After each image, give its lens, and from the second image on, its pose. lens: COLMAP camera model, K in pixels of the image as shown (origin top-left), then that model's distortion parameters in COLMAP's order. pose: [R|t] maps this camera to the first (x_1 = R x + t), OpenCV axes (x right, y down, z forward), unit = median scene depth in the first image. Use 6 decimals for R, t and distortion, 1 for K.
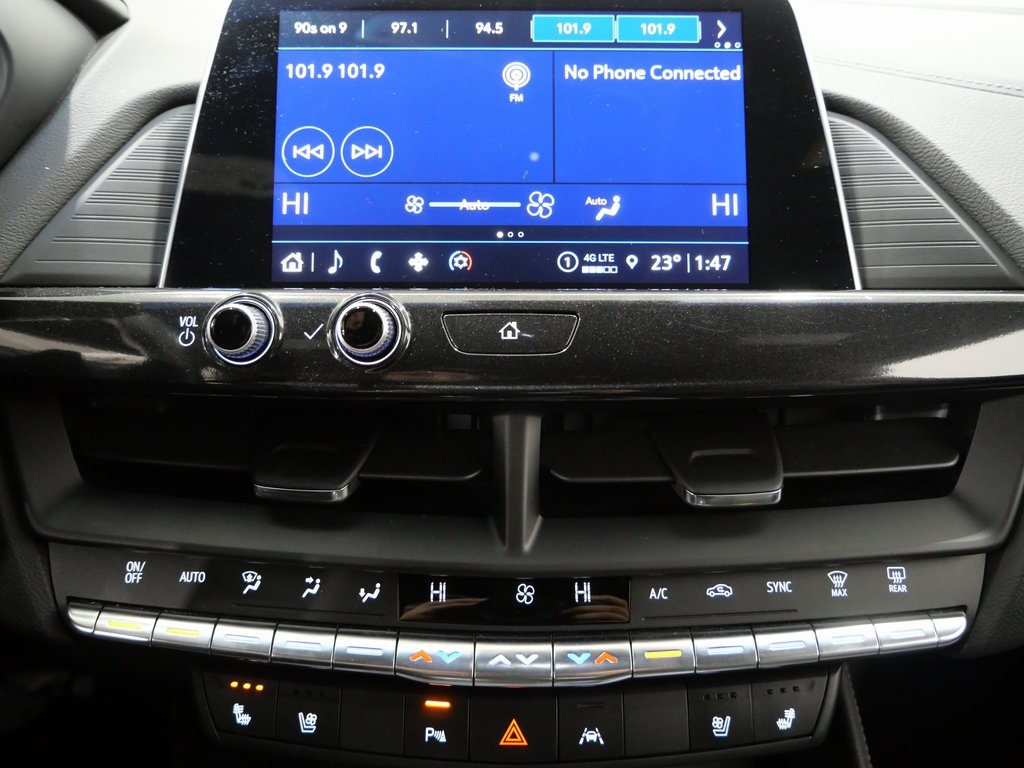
lens RADIAL K [[837.4, 0, 512.1], [0, 837.4, 388.1], [0, 0, 1]] dist [-0.010801, 0.013294]
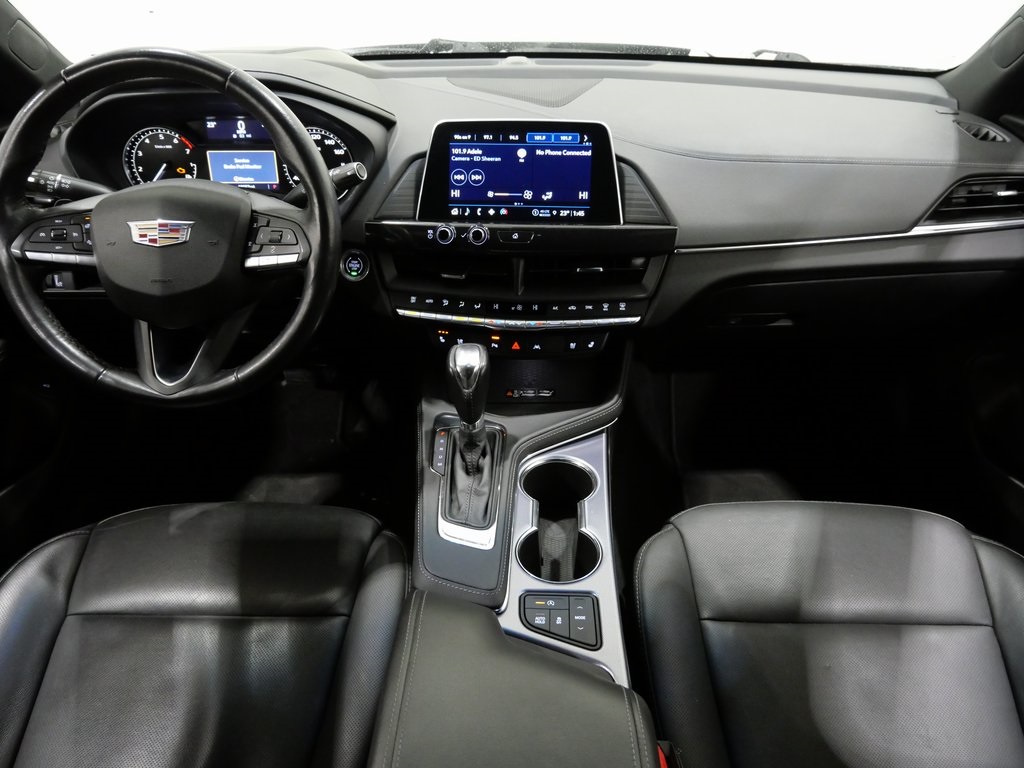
lens RADIAL K [[748.9, 0, 515.0], [0, 748.9, 380.7], [0, 0, 1]] dist [-0.043561, 0.011482]
pose [[0.996599, 0.032608, -0.075679, 0.252547], [-0.016290, 0.978213, 0.206965, -0.117840], [0.080779, -0.205028, 0.975417, -2.249506]]
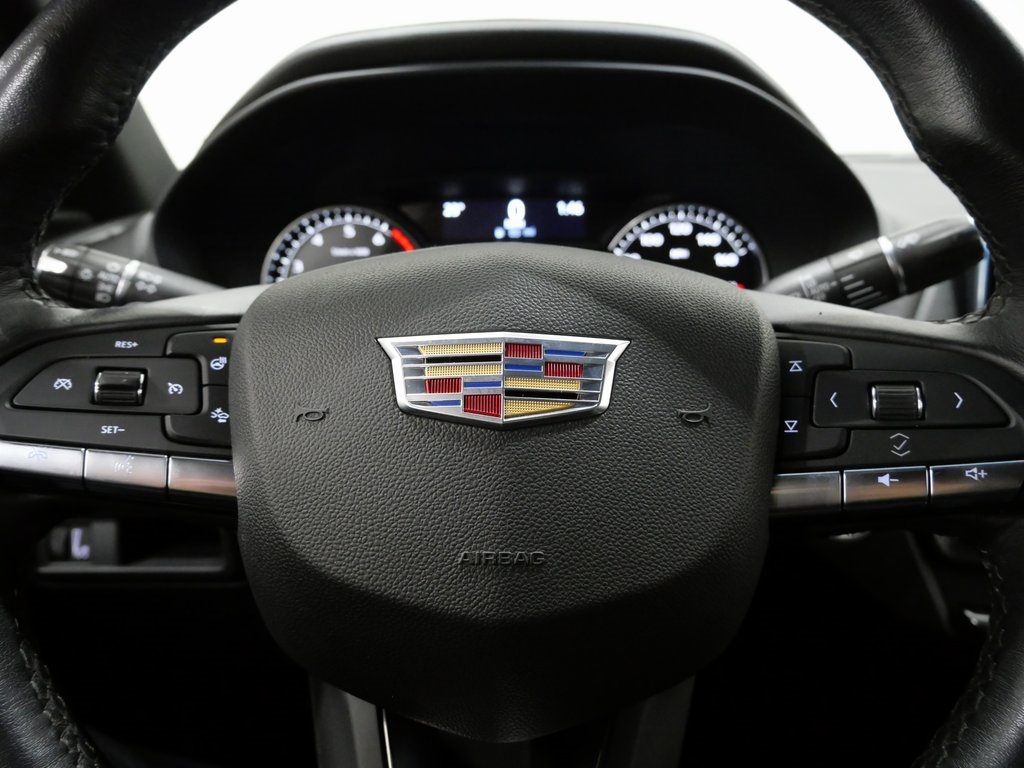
lens RADIAL K [[748.9, 0, 503.1], [0, 748.9, 373.4], [0, 0, 1]] dist [-0.043561, 0.011482]
pose [[0.993850, -0.007577, -0.110475, -1.164352], [-0.006371, 0.992091, -0.125361, 0.021347], [0.110551, 0.125294, 0.985941, -0.340124]]
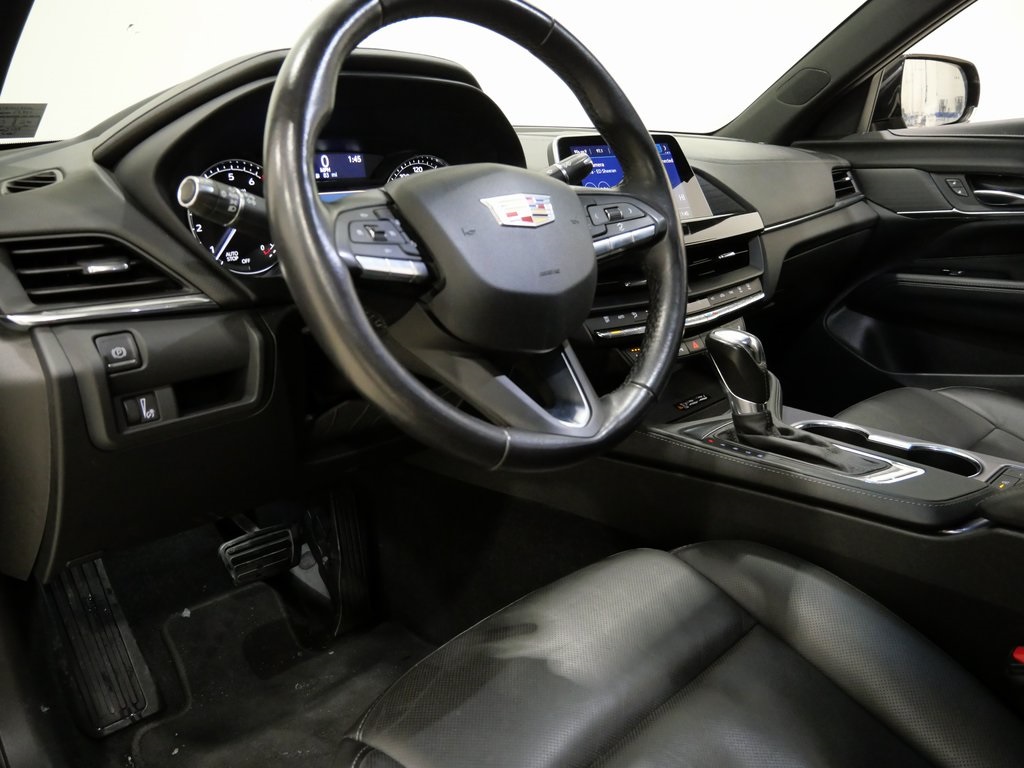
lens RADIAL K [[748.9, 0, 512.7], [0, 748.9, 386.0], [0, 0, 1]] dist [-0.043561, 0.011482]
pose [[0.779588, -0.221334, 0.585878, -2.485574], [0.259240, 0.965609, 0.019836, 0.318991], [-0.570120, 0.136419, 0.810156, -1.085539]]
